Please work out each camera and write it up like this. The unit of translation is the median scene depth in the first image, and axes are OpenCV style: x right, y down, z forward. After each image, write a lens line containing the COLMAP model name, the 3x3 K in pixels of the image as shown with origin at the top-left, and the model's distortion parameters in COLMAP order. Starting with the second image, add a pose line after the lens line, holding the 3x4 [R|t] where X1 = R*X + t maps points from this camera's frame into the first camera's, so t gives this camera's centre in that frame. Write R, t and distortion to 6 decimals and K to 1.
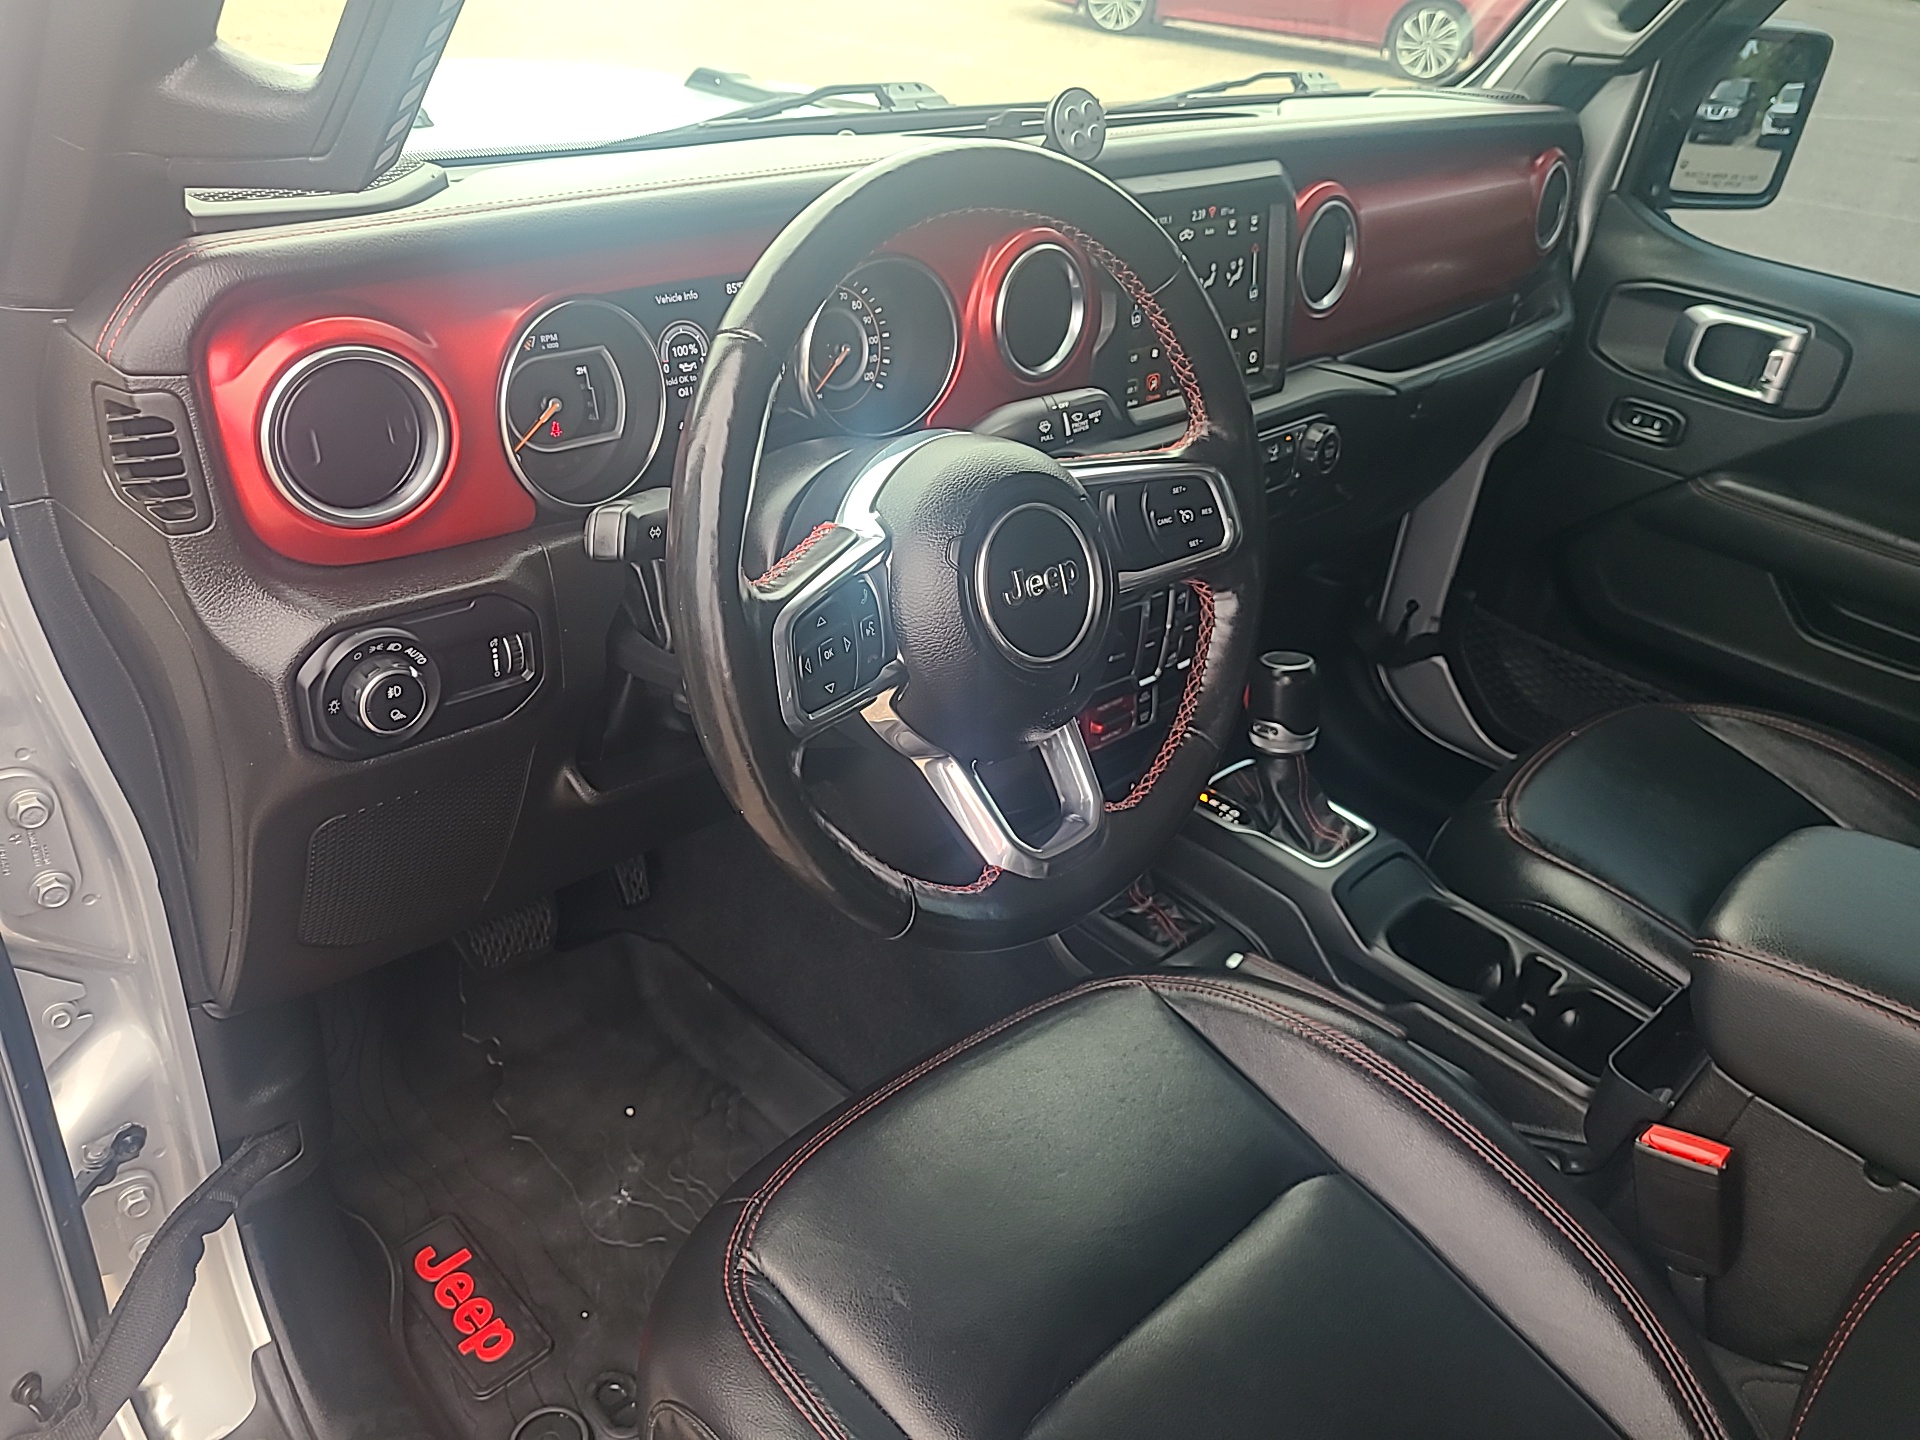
lens RADIAL K [[1459.9, 0, 960.7], [0, 1459.9, 726.6], [0, 0, 1]] dist [-0.003214, -0.001404]
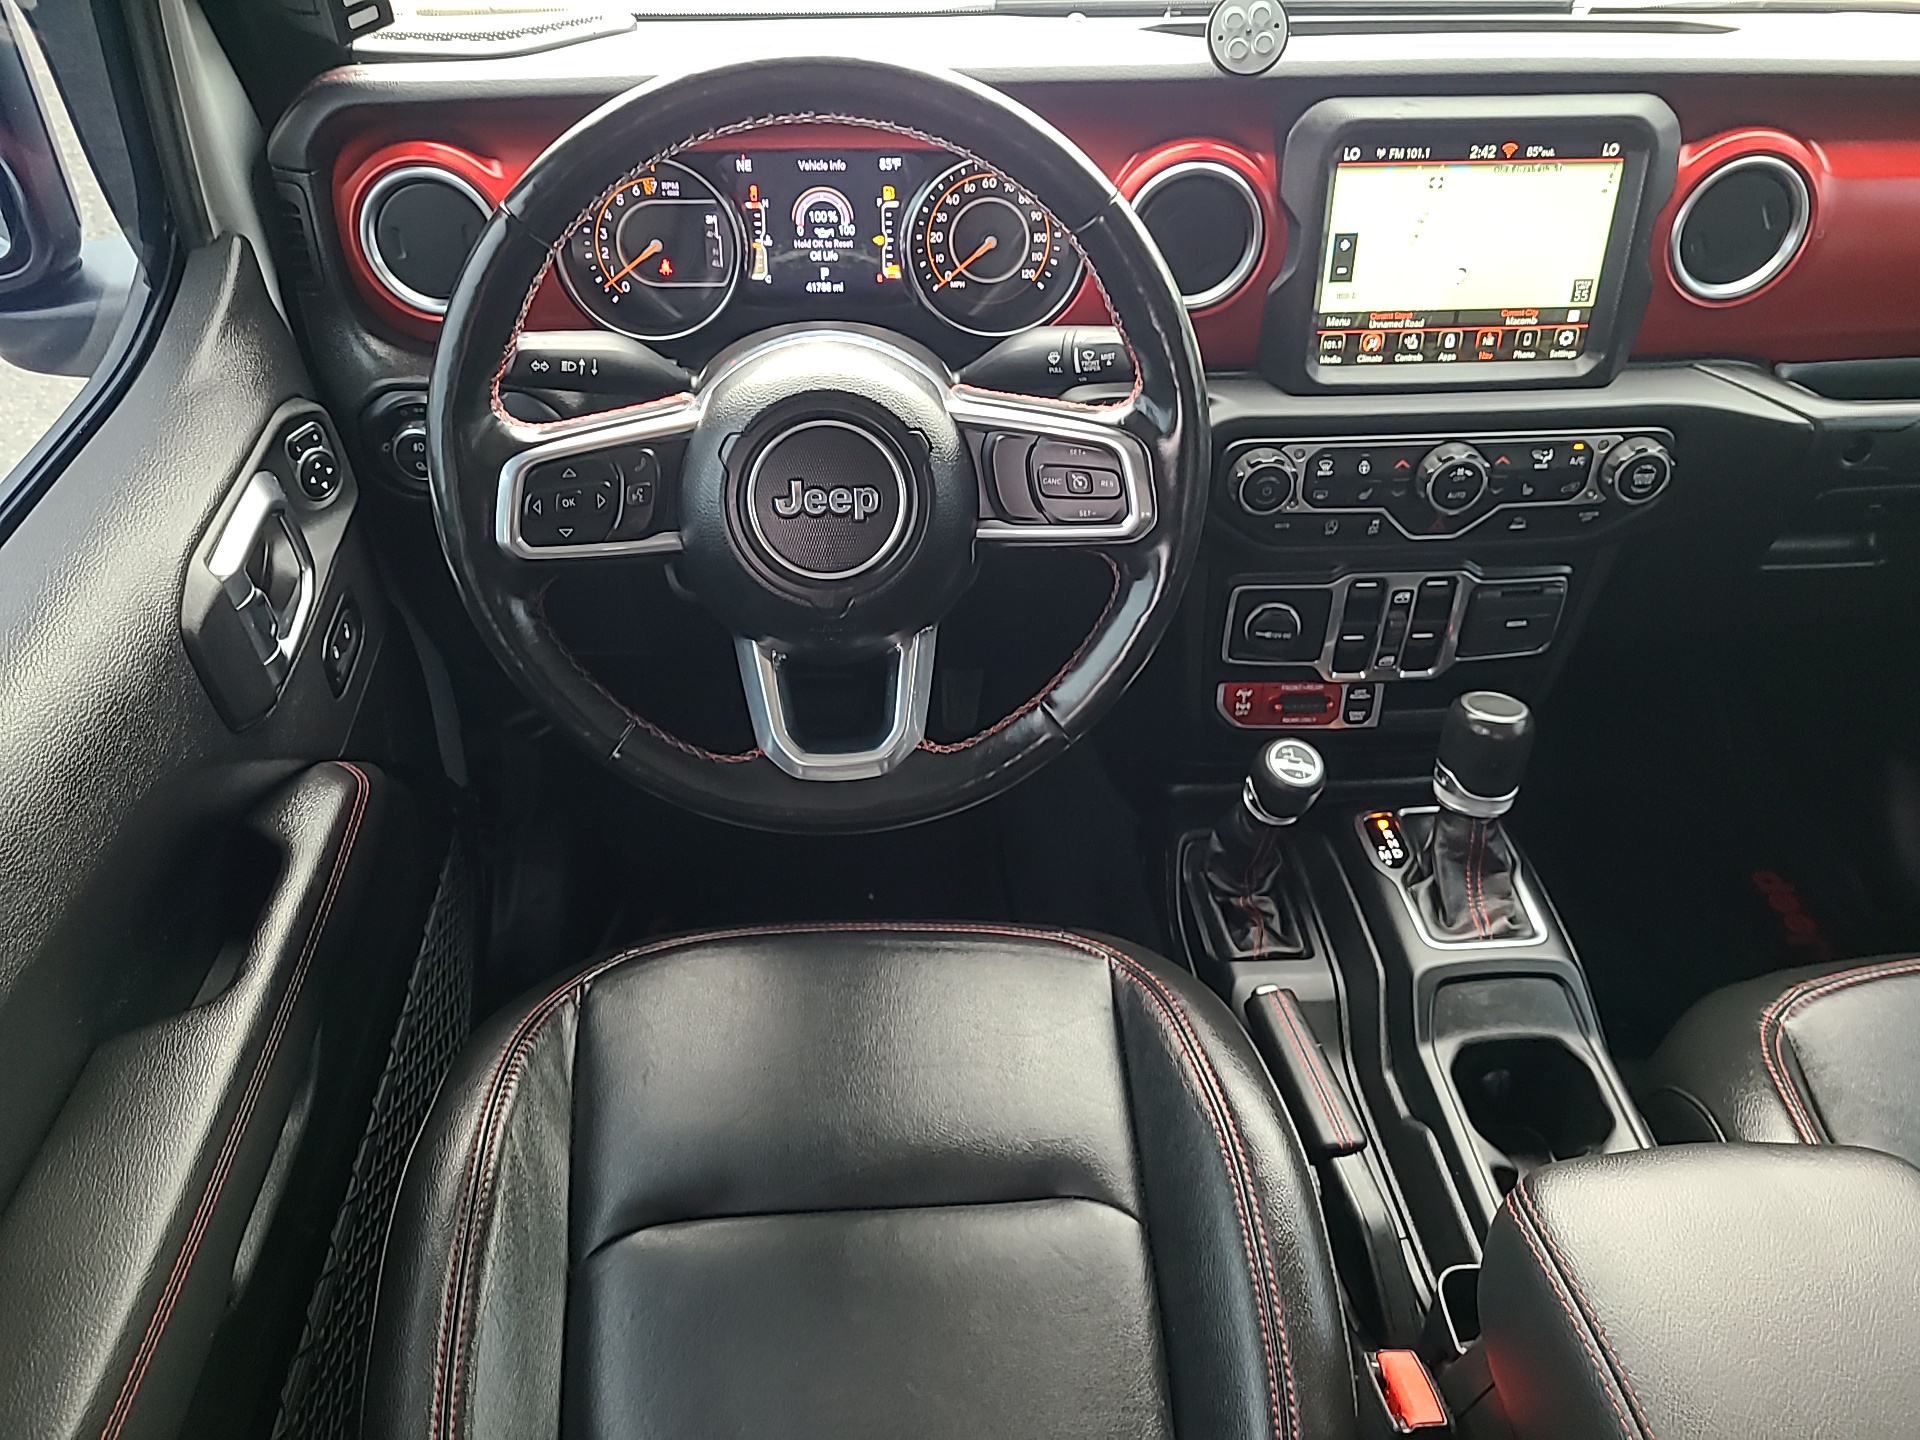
lens RADIAL K [[1459.9, 0, 927.2], [0, 1459.9, 743.2], [0, 0, 1]] dist [-0.003214, -0.001404]
pose [[0.762963, 0.354288, -0.540710, 0.542280], [-0.289074, 0.935136, 0.204833, -0.128499], [0.578207, 0.000025, 0.815890, 0.160121]]
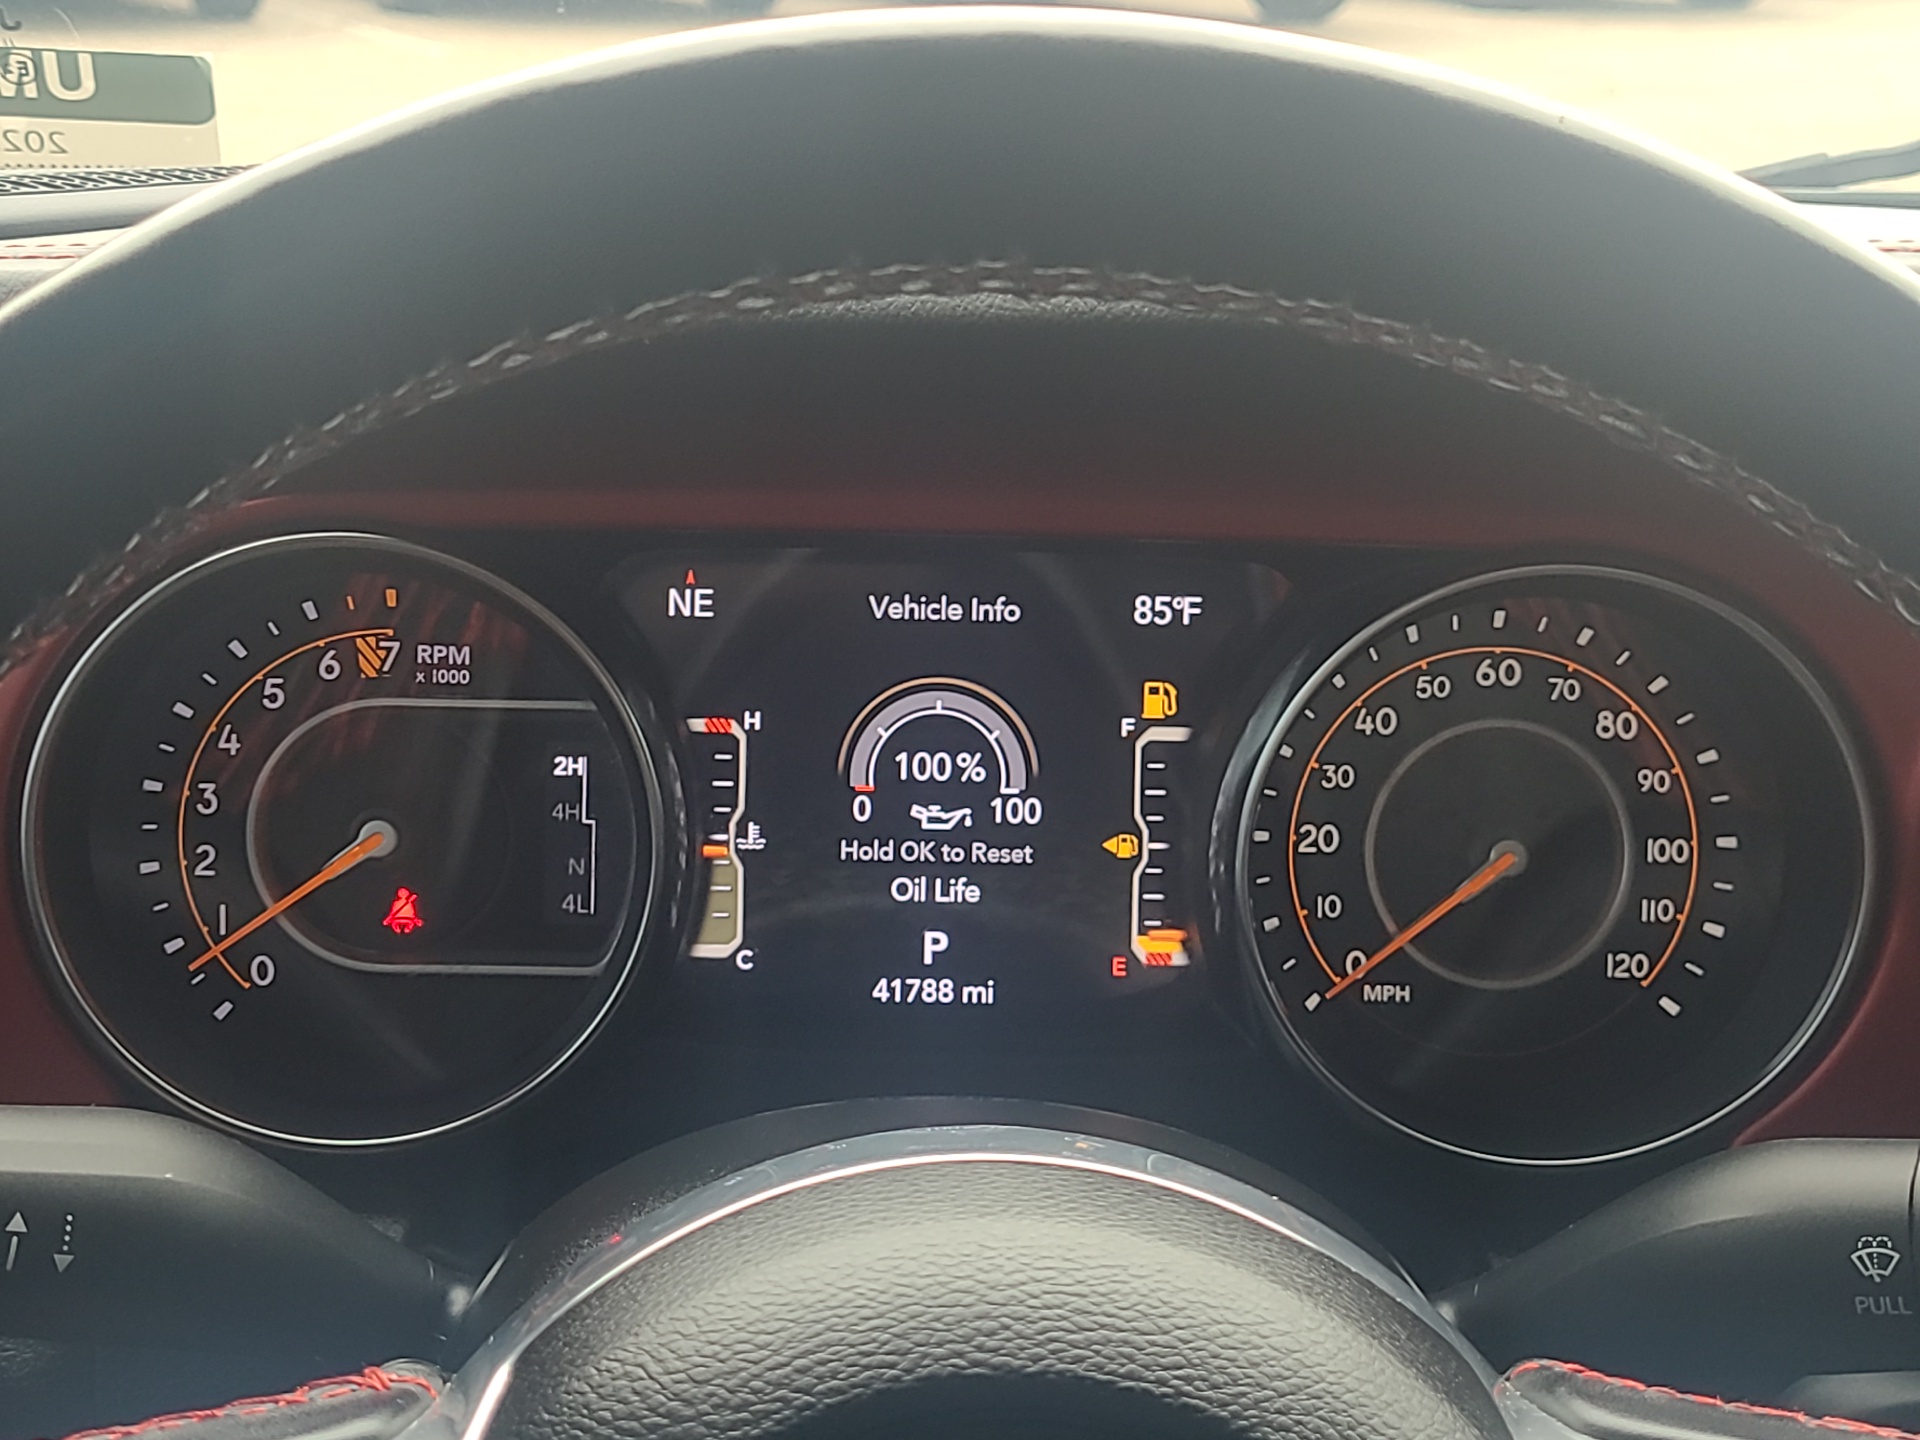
lens RADIAL K [[1459.9, 0, 866.1], [0, 1459.9, 784.0], [0, 0, 1]] dist [-0.003214, -0.001404]
pose [[0.745394, 0.108307, -0.657767, 0.011511], [-0.316315, 0.926023, -0.205976, -0.169424], [0.586798, 0.361594, 0.724512, 0.703392]]
